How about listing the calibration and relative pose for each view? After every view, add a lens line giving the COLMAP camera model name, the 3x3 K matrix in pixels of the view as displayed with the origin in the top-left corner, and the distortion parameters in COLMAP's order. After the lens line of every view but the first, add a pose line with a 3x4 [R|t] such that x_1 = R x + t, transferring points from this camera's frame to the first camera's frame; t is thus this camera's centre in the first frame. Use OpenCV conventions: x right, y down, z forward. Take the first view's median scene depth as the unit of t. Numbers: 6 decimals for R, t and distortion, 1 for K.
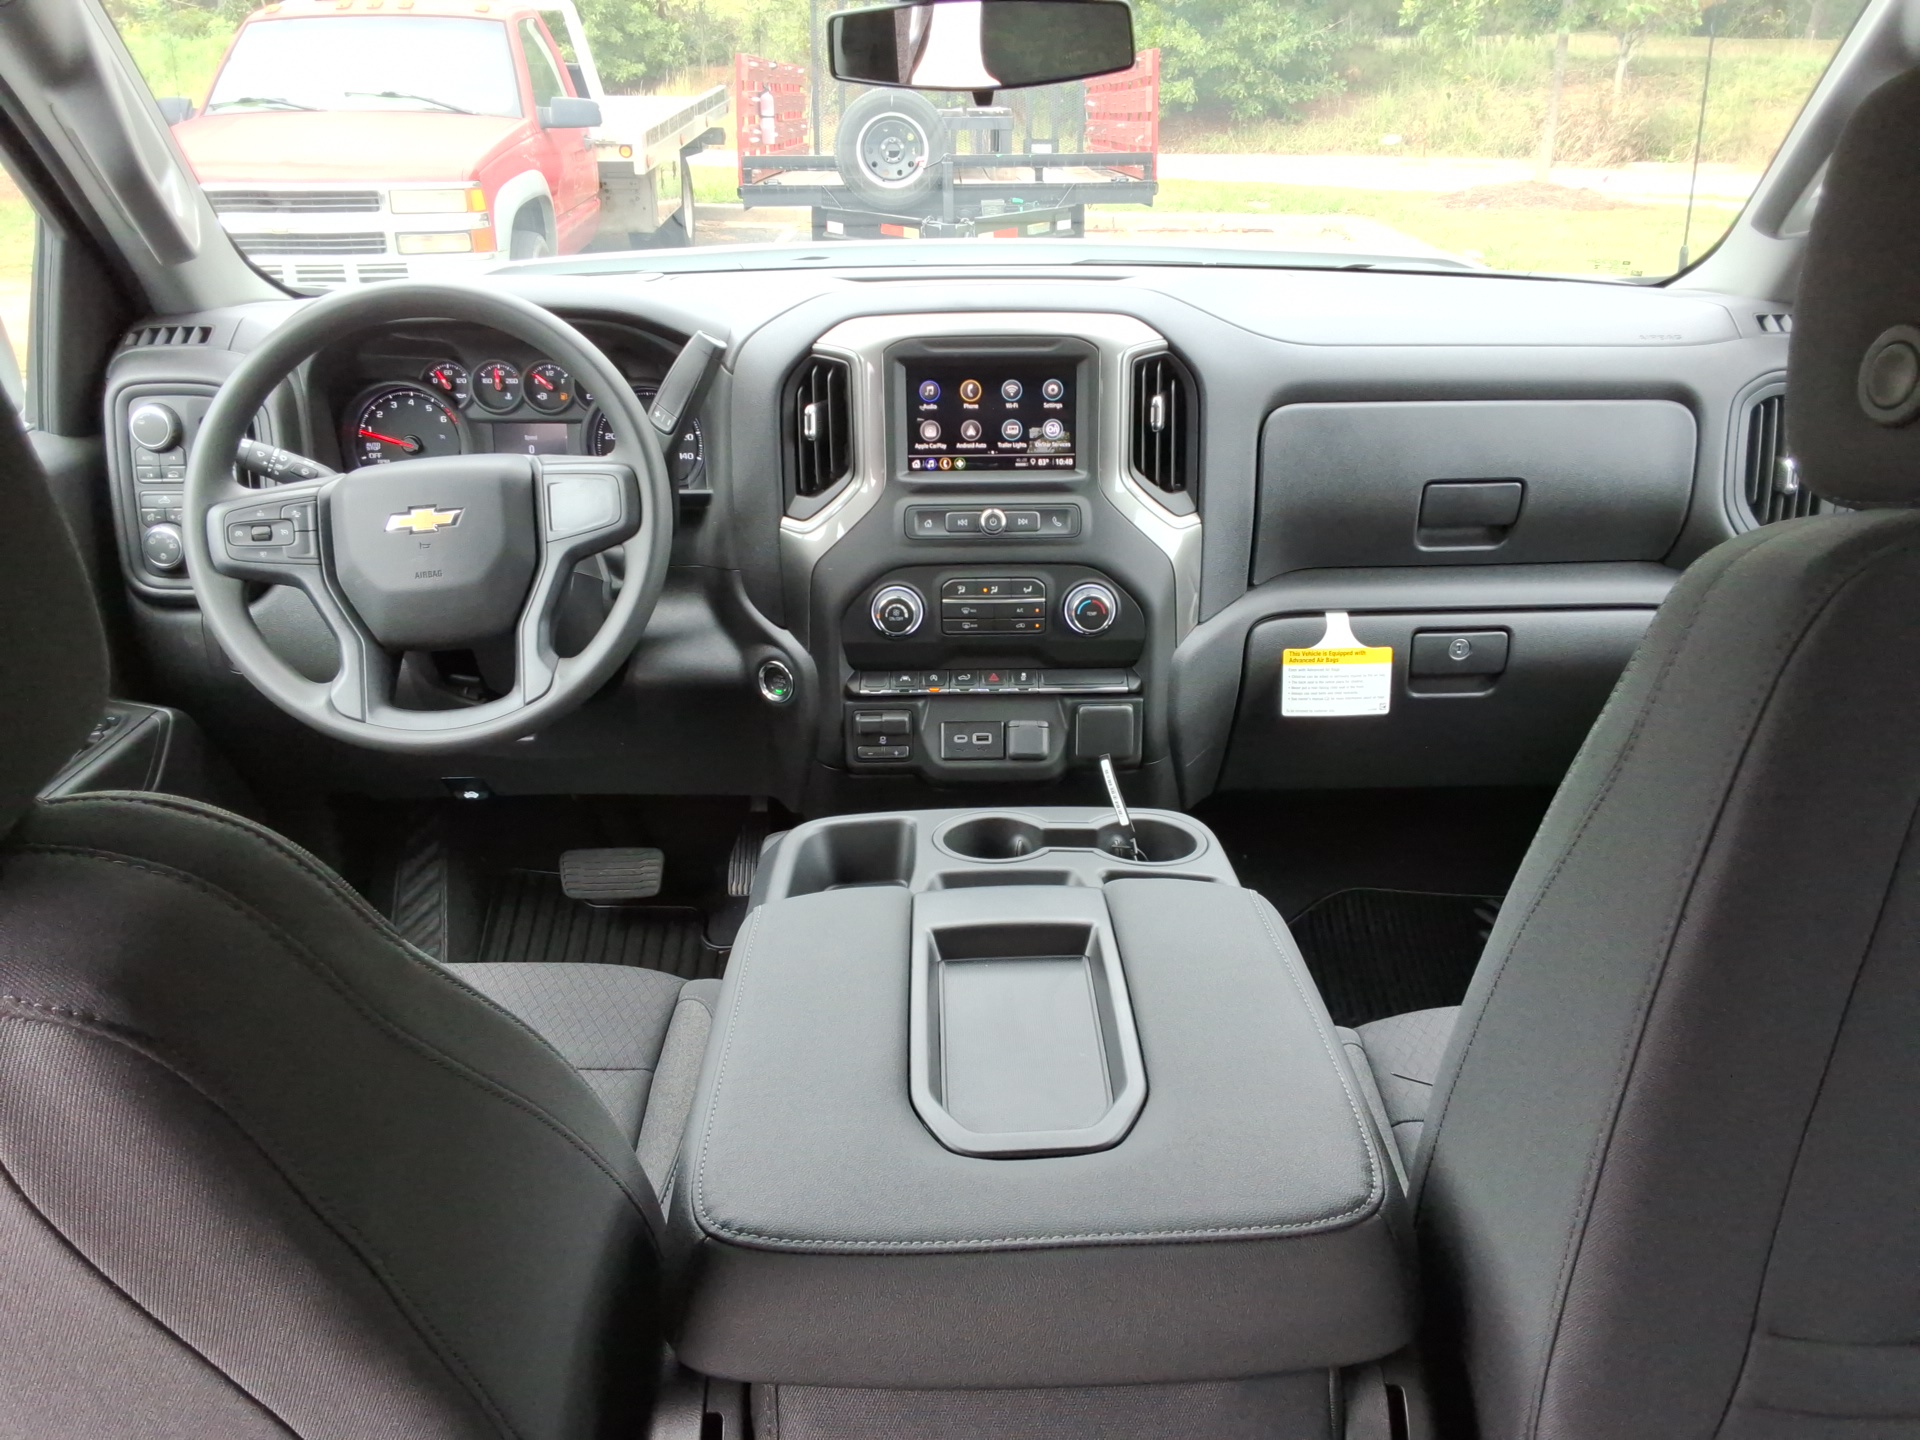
lens RADIAL K [[1552.0, 0, 967.1], [0, 1552.0, 713.2], [0, 0, 1]] dist [0.103670, -0.151041]
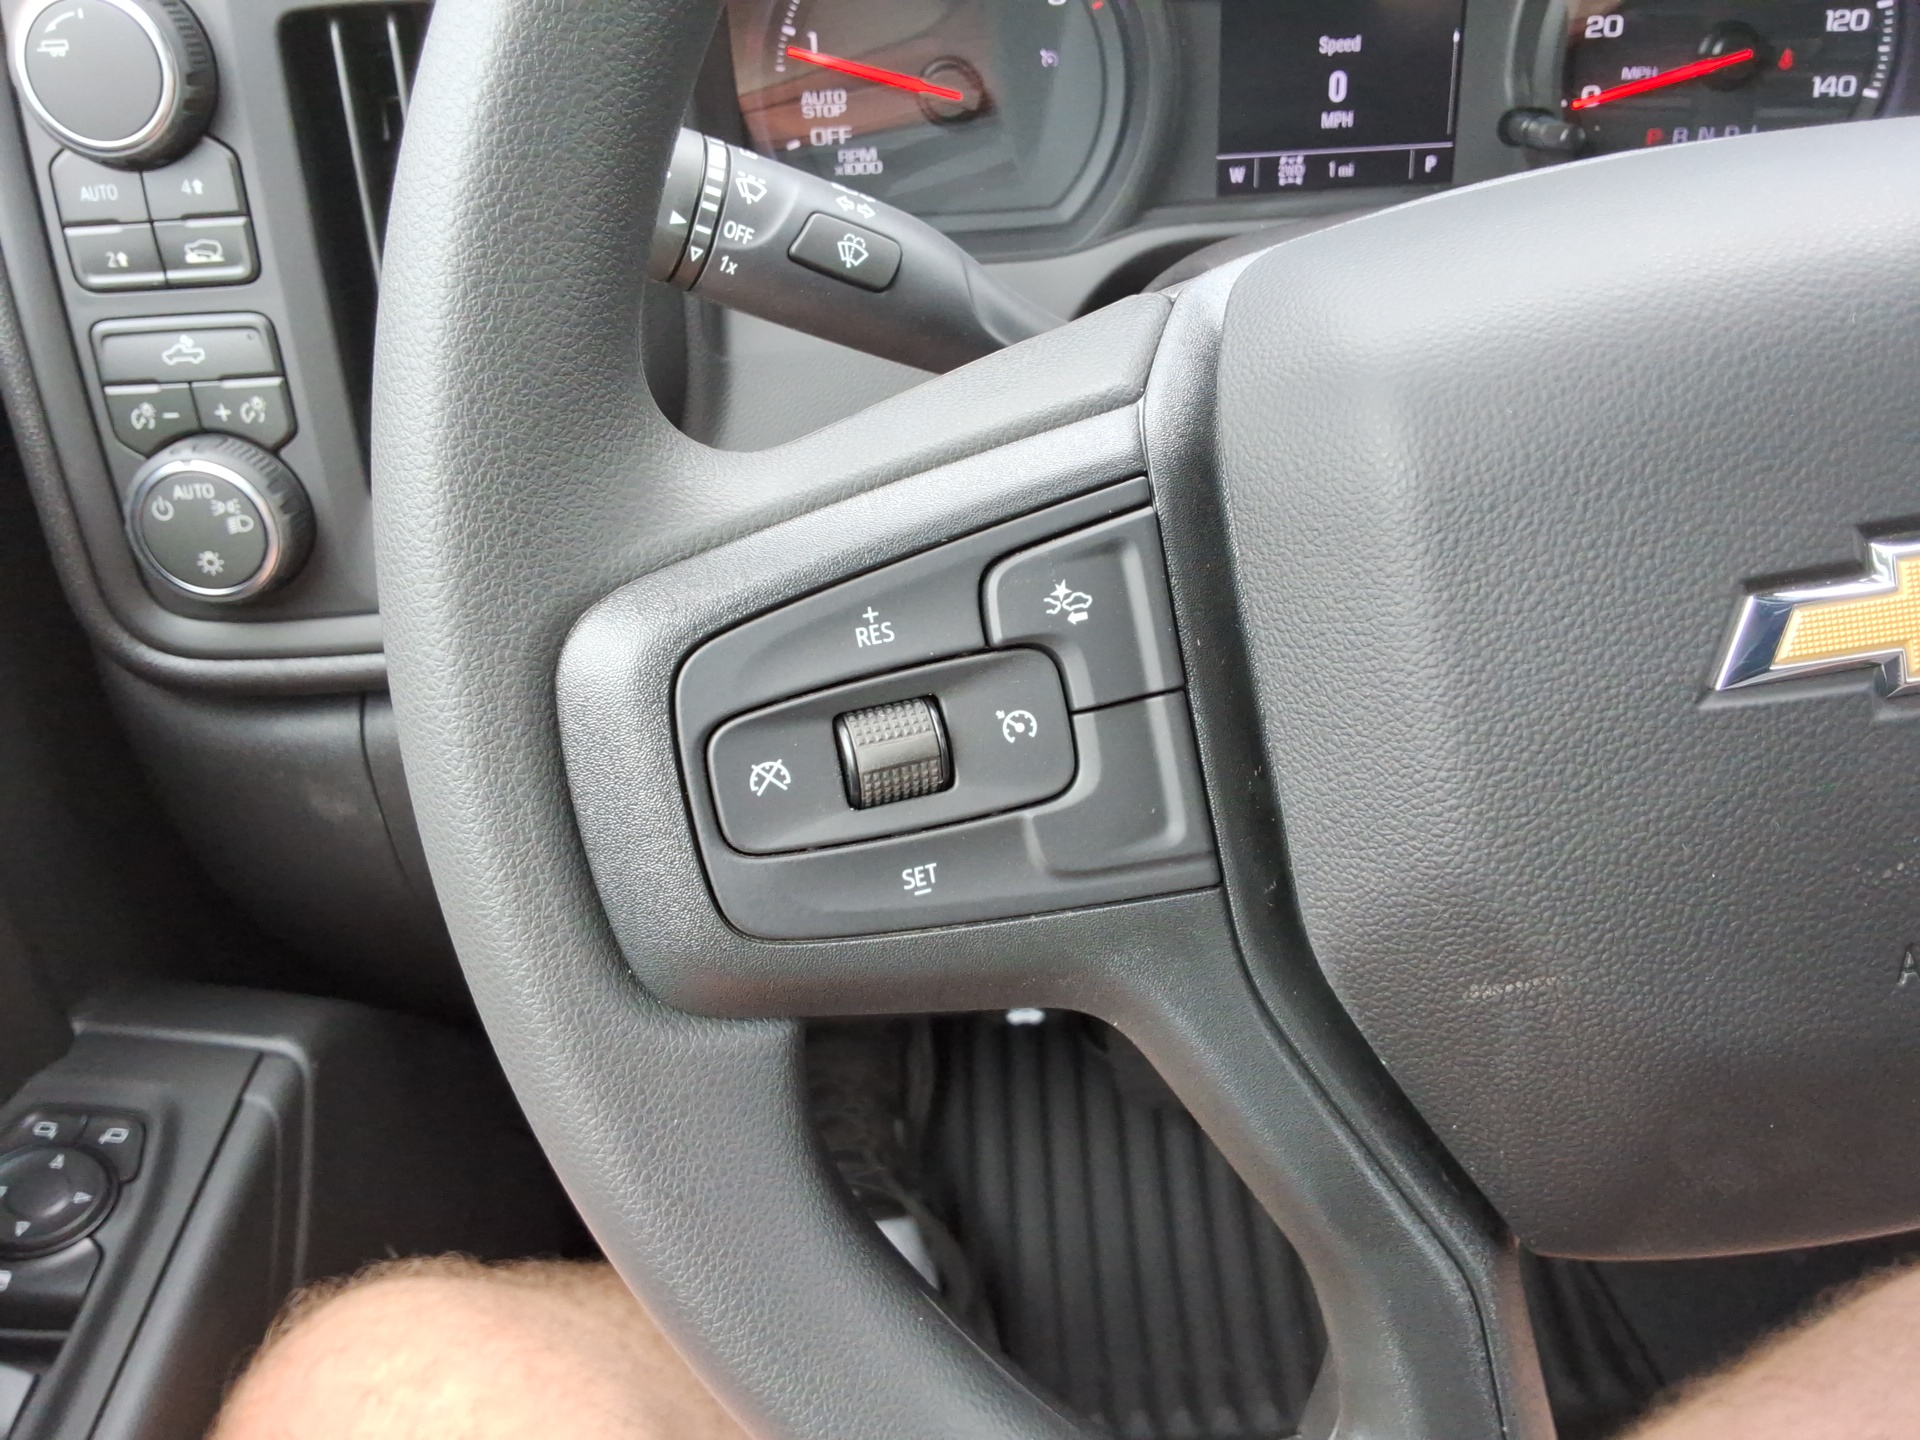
lens RADIAL K [[1566.1, 0, 964.6], [0, 1566.1, 715.3], [0, 0, 1]] dist [0.108416, -0.177534]
pose [[0.999194, -0.038222, -0.012296, -0.365940], [0.040001, 0.974097, 0.222562, -0.127145], [0.003471, -0.222875, 0.974841, 0.705216]]
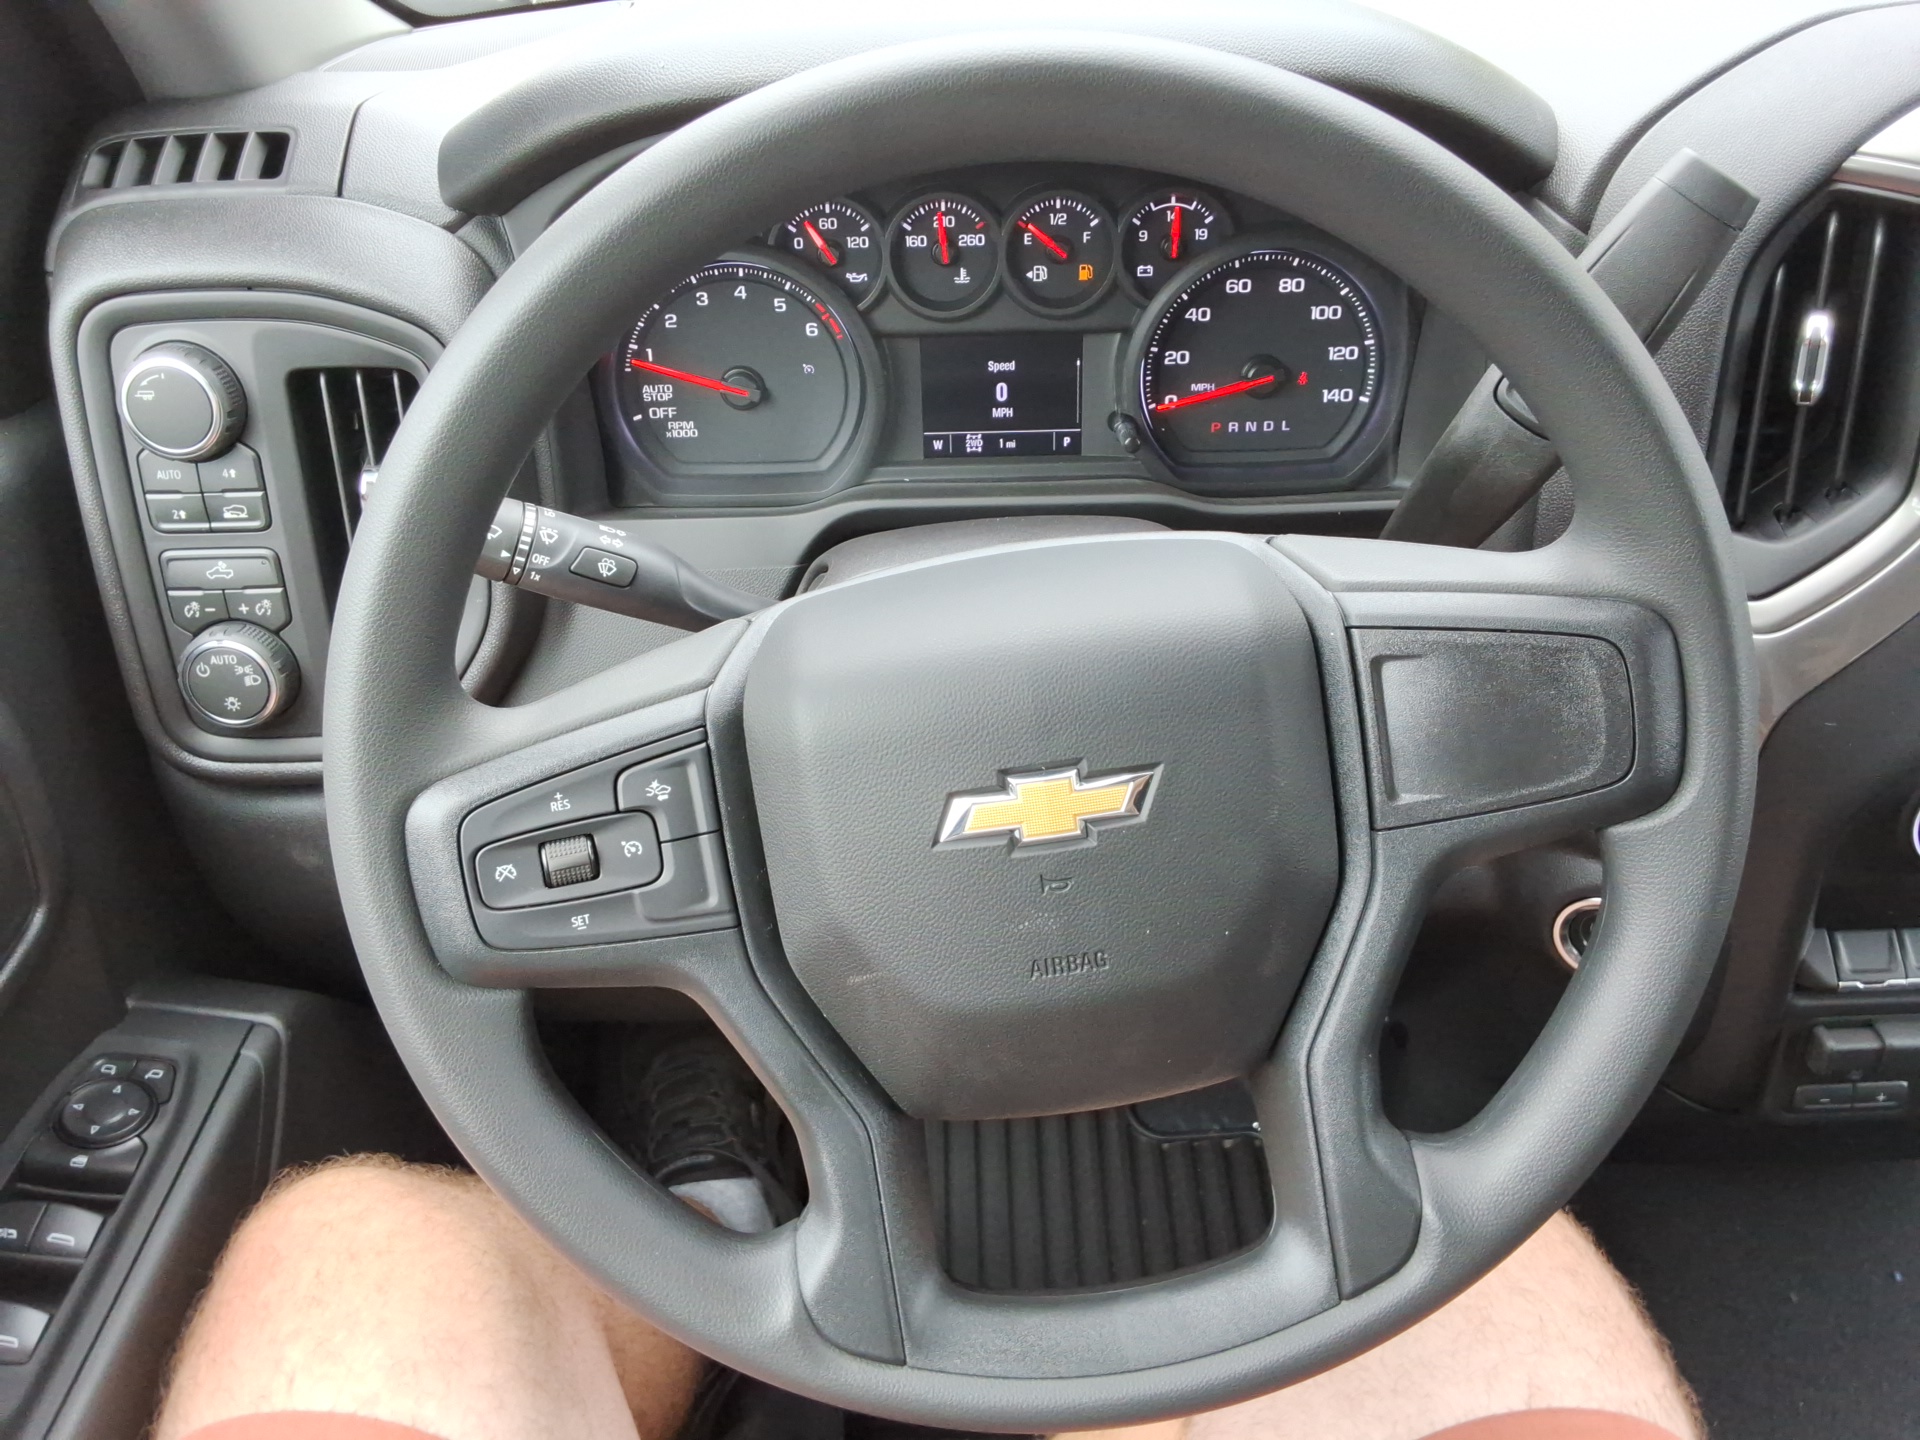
lens RADIAL K [[1537.4, 0, 965.9], [0, 1537.4, 711.1], [0, 0, 1]] dist [0.119678, -0.178322]
pose [[0.999886, -0.015061, -0.000705, -0.302345], [0.014894, 0.979408, 0.201342, -0.175567], [-0.002342, -0.201330, 0.979521, 0.568443]]
